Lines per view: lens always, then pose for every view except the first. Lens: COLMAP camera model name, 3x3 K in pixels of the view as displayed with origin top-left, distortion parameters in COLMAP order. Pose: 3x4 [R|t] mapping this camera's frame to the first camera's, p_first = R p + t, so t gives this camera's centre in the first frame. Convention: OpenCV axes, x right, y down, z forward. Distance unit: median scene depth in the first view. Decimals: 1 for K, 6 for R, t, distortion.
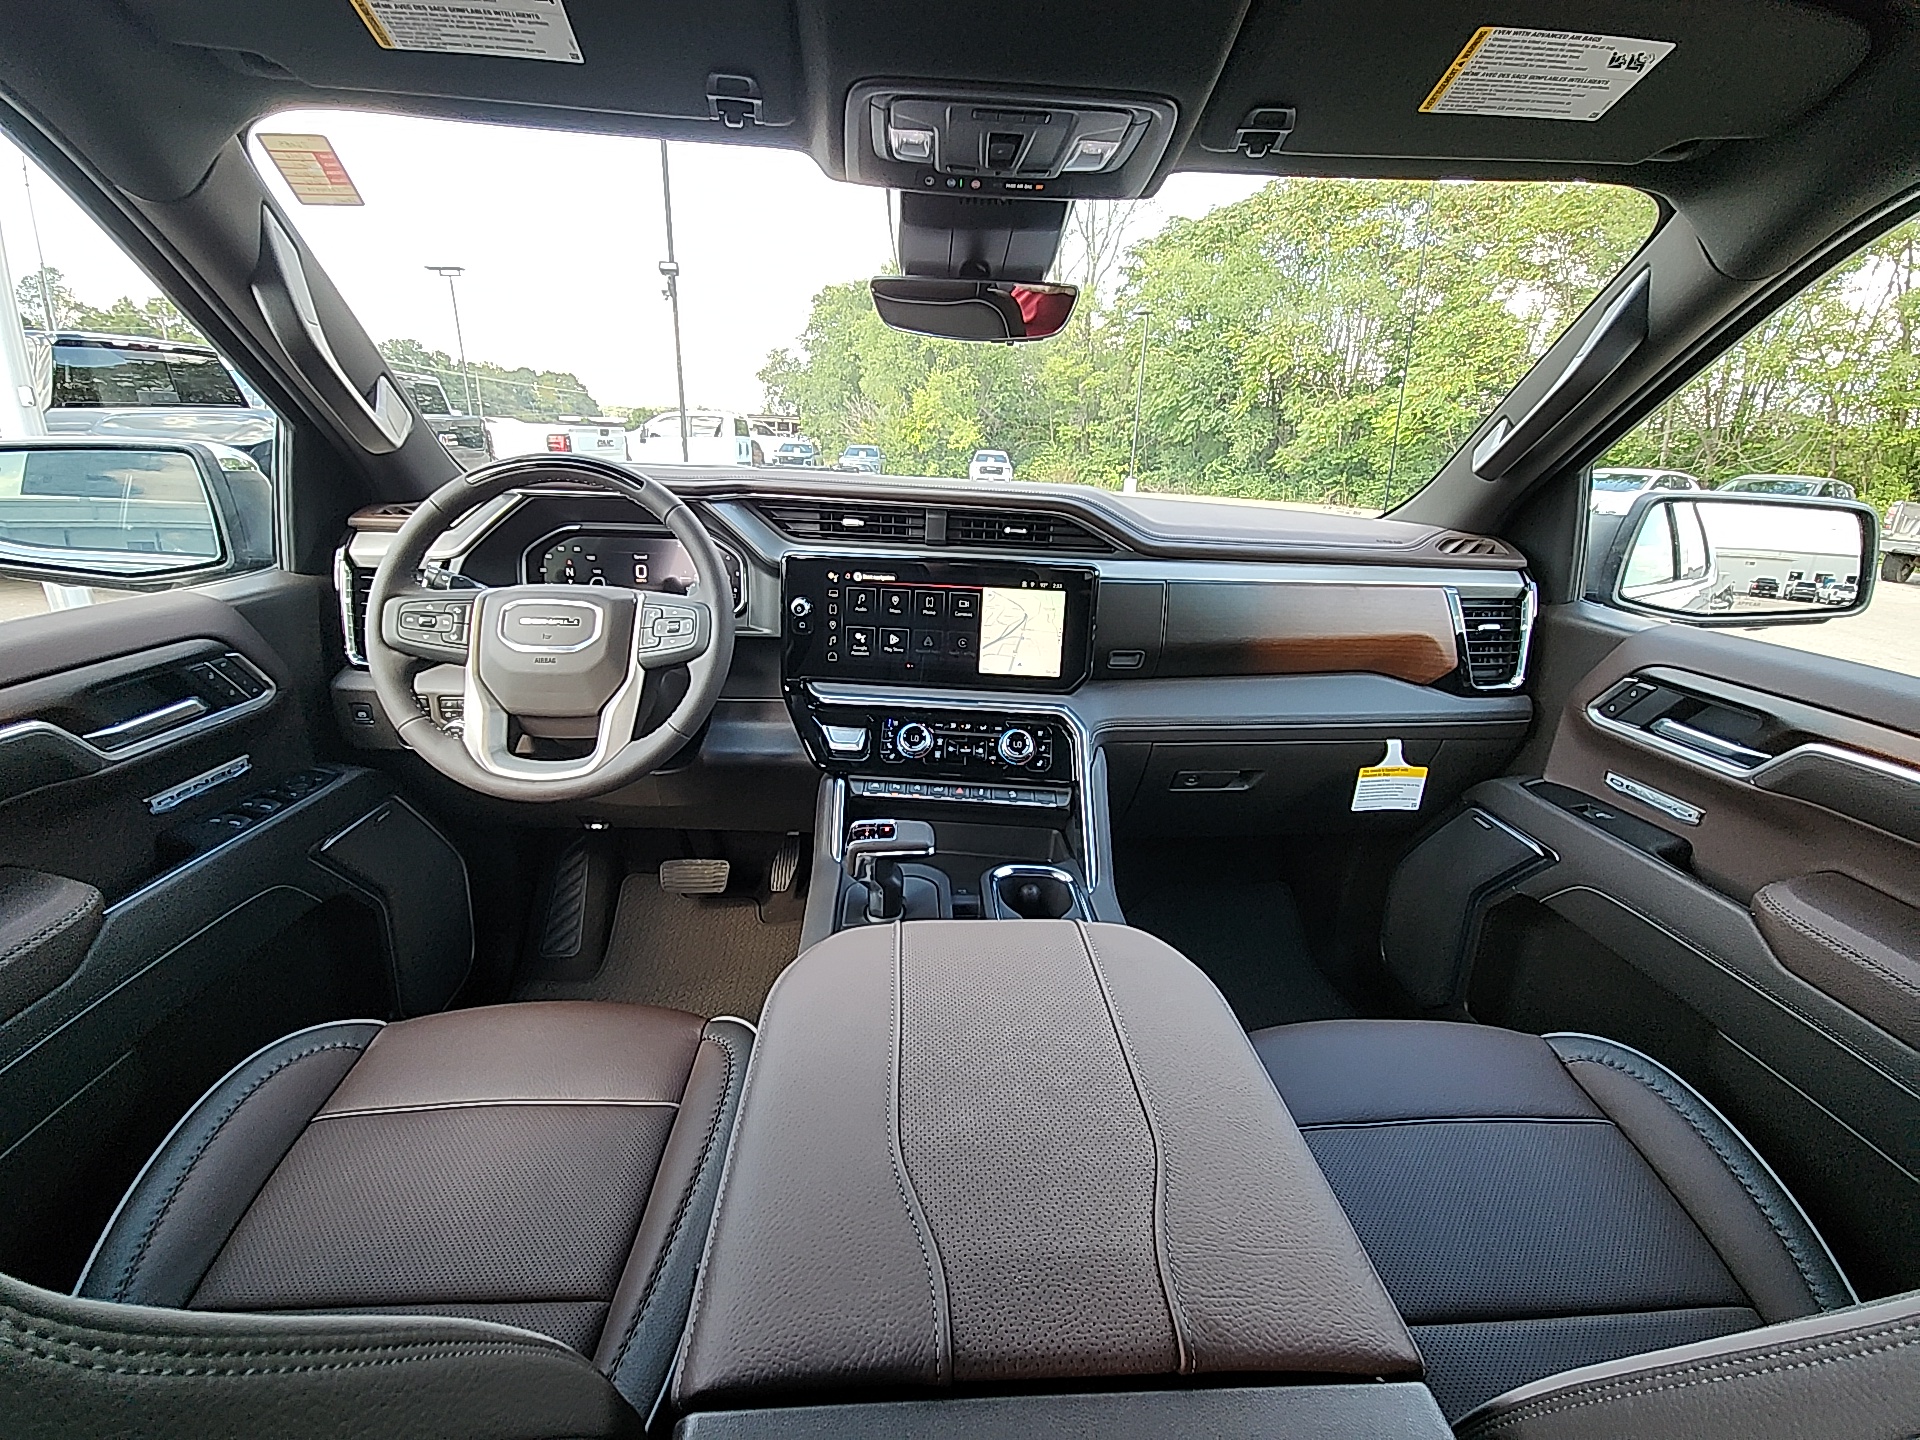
lens RADIAL K [[773.0, 0, 955.0], [0, 773.0, 696.5], [0, 0, 1]] dist [0.010270, -0.008700]
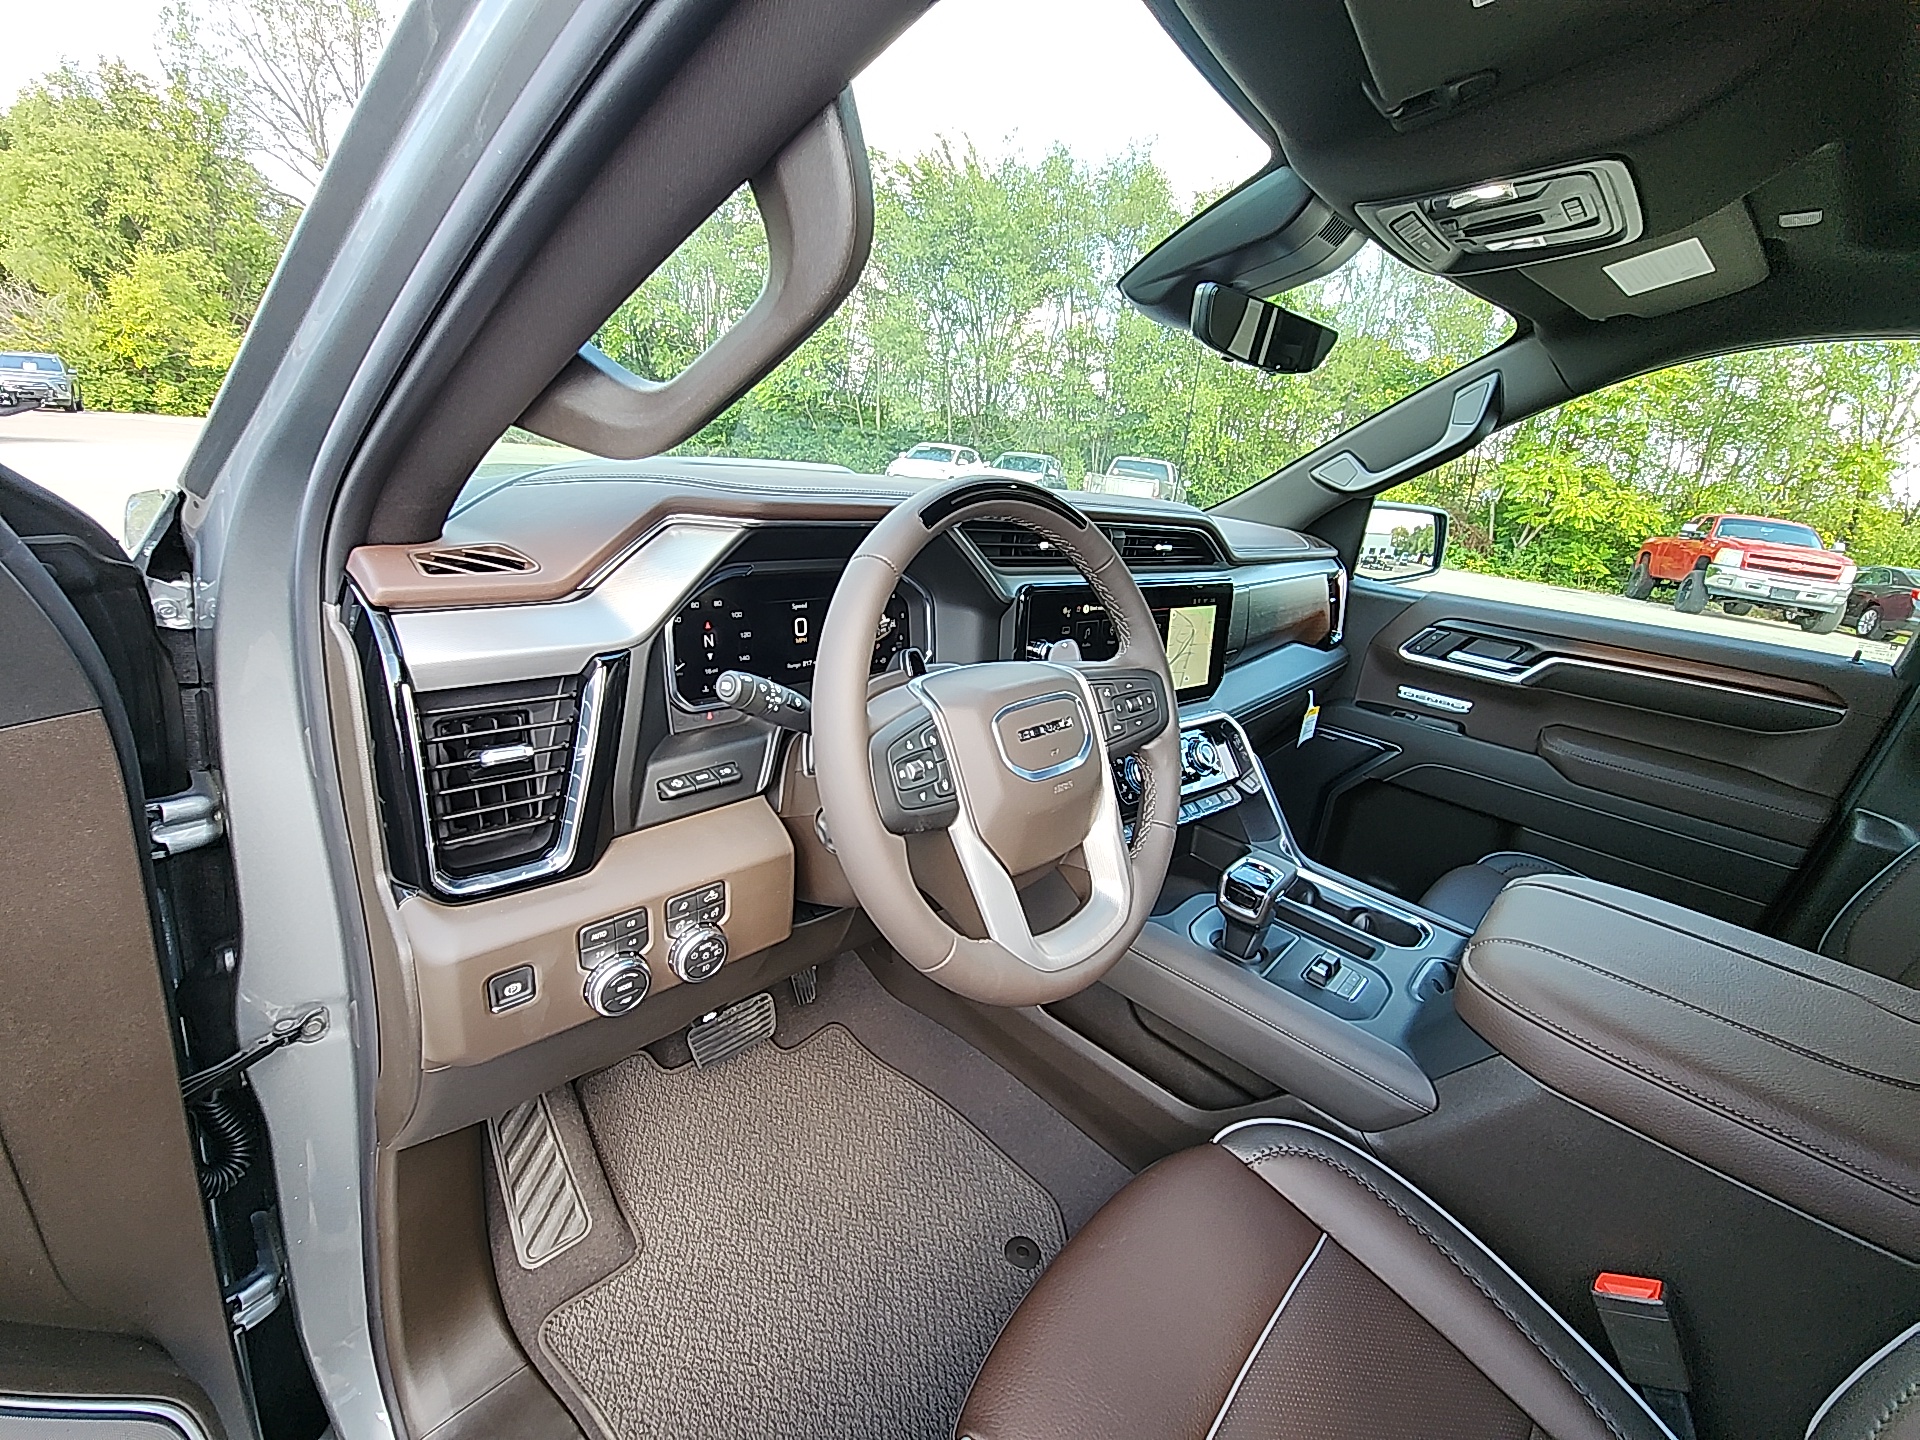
lens RADIAL K [[773.0, 0, 950.4], [0, 773.0, 701.3], [0, 0, 1]] dist [0.010270, -0.008700]
pose [[0.730782, -0.174464, 0.659940, -0.835785], [0.133893, 0.984642, 0.112037, -0.169516], [-0.669351, 0.006487, 0.742918, 0.442901]]
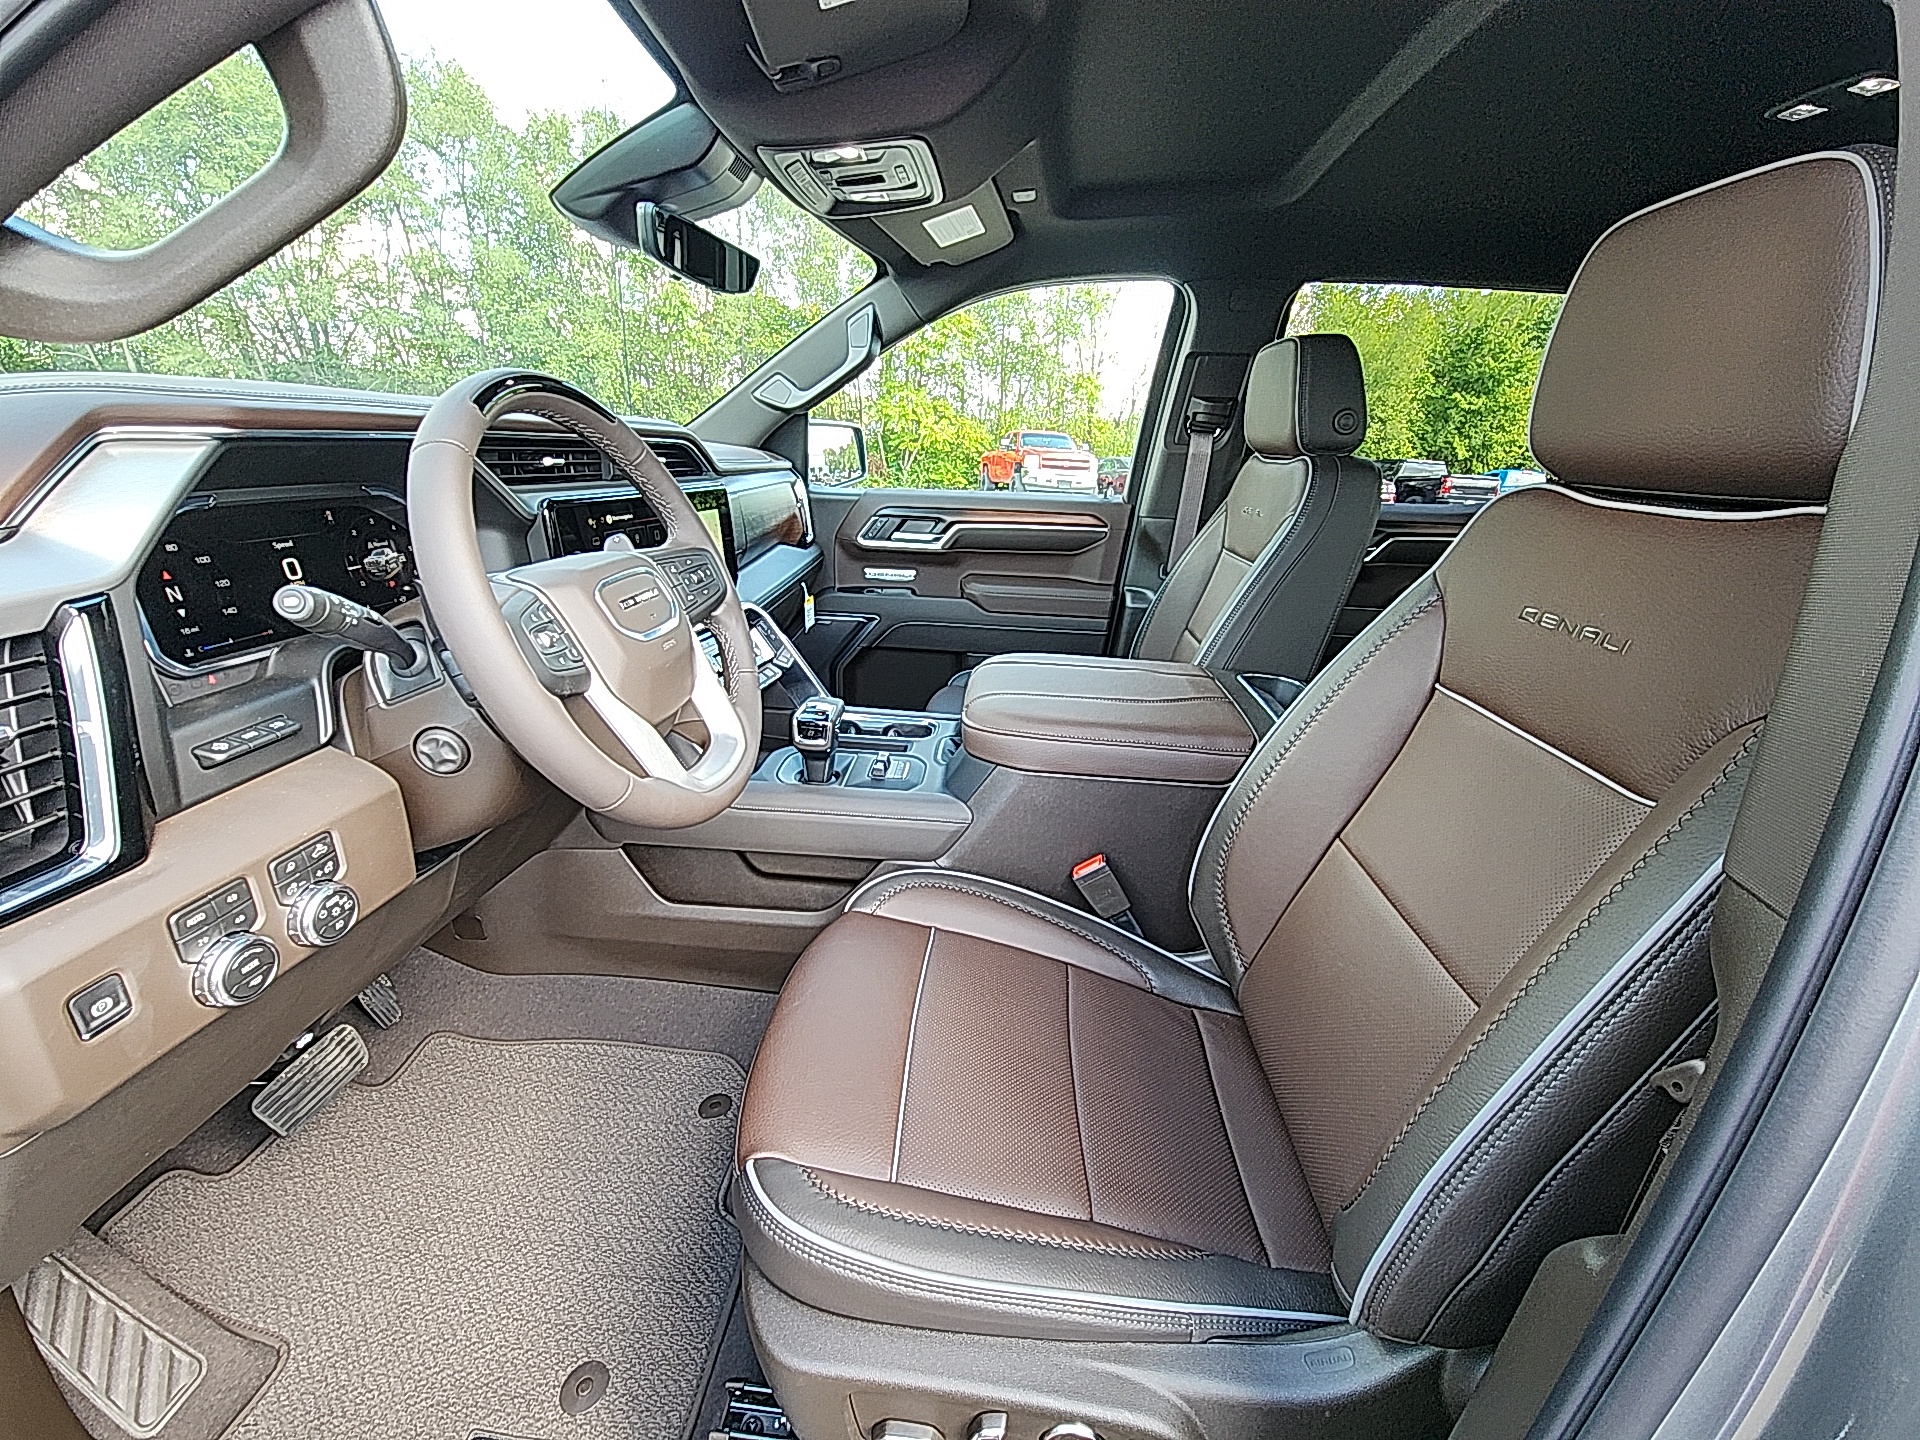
lens RADIAL K [[773.0, 0, 951.5], [0, 773.0, 700.9], [0, 0, 1]] dist [0.010270, -0.008700]
pose [[0.132754, -0.342882, 0.929951, -1.001803], [0.262405, 0.916935, 0.300624, -0.124938], [-0.955783, 0.204114, 0.211701, 0.451760]]
